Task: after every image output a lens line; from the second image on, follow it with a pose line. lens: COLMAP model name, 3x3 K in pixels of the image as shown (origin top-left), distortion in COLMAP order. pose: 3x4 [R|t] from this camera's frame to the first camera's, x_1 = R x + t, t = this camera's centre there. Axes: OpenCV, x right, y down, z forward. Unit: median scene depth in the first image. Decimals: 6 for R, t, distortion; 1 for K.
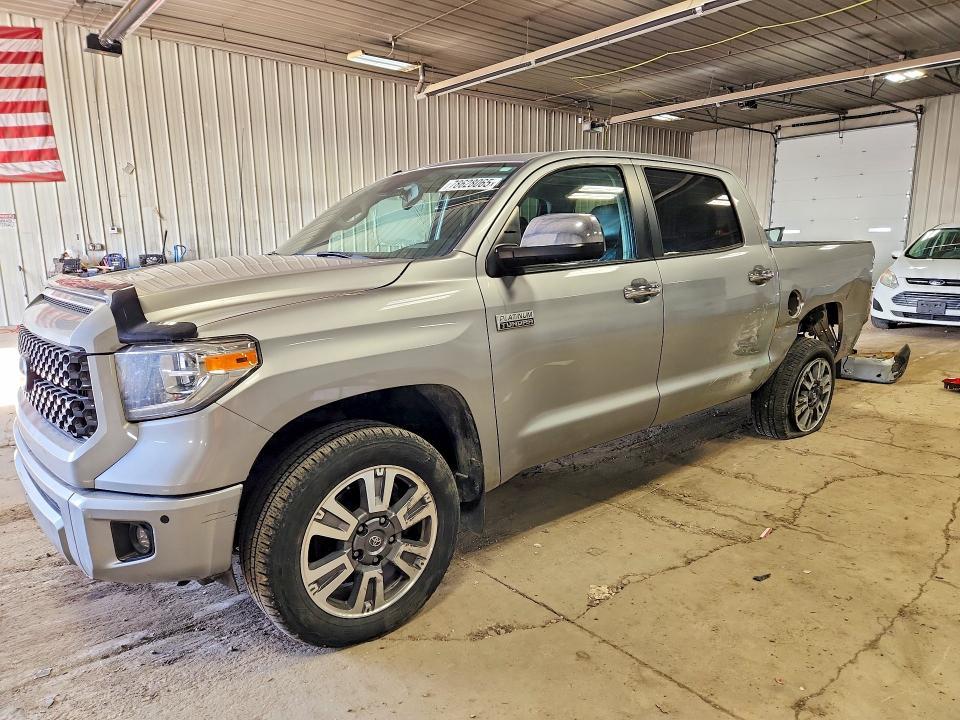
lens RADIAL K [[645.4, 0, 490.8], [0, 645.4, 360.7], [0, 0, 1]] dist [0.059457, -0.044522]
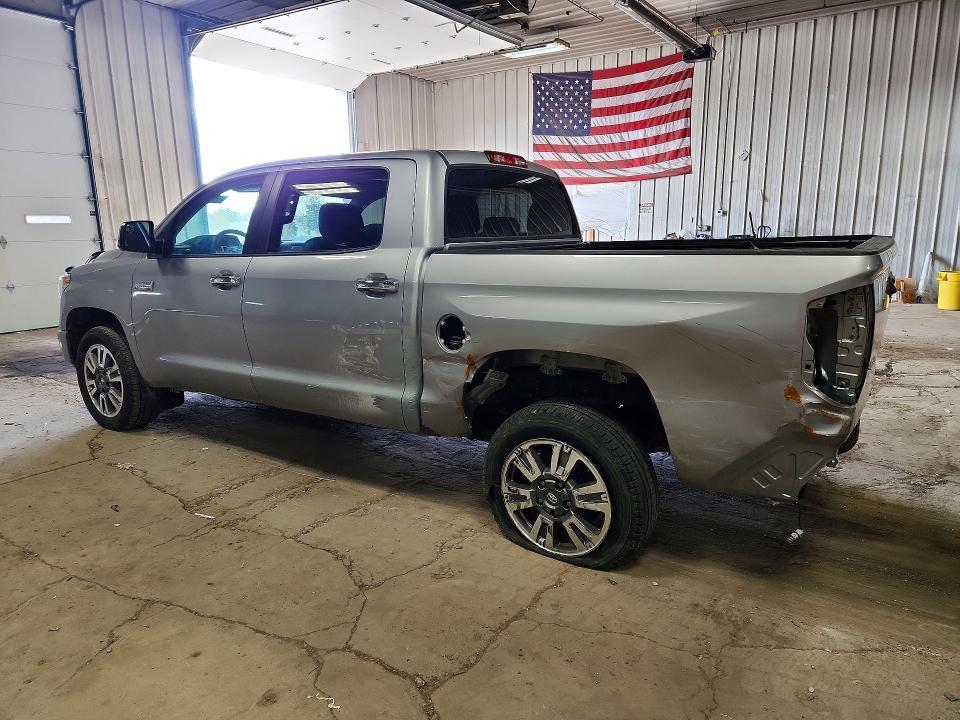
lens RADIAL K [[645.4, 0, 490.8], [0, 645.4, 360.7], [0, 0, 1]] dist [0.059457, -0.044522]
pose [[0.269835, 0.204099, -0.941028, 1.056505], [-0.165432, 0.972573, 0.163504, -0.167923], [0.948589, 0.111557, 0.296198, 0.770766]]
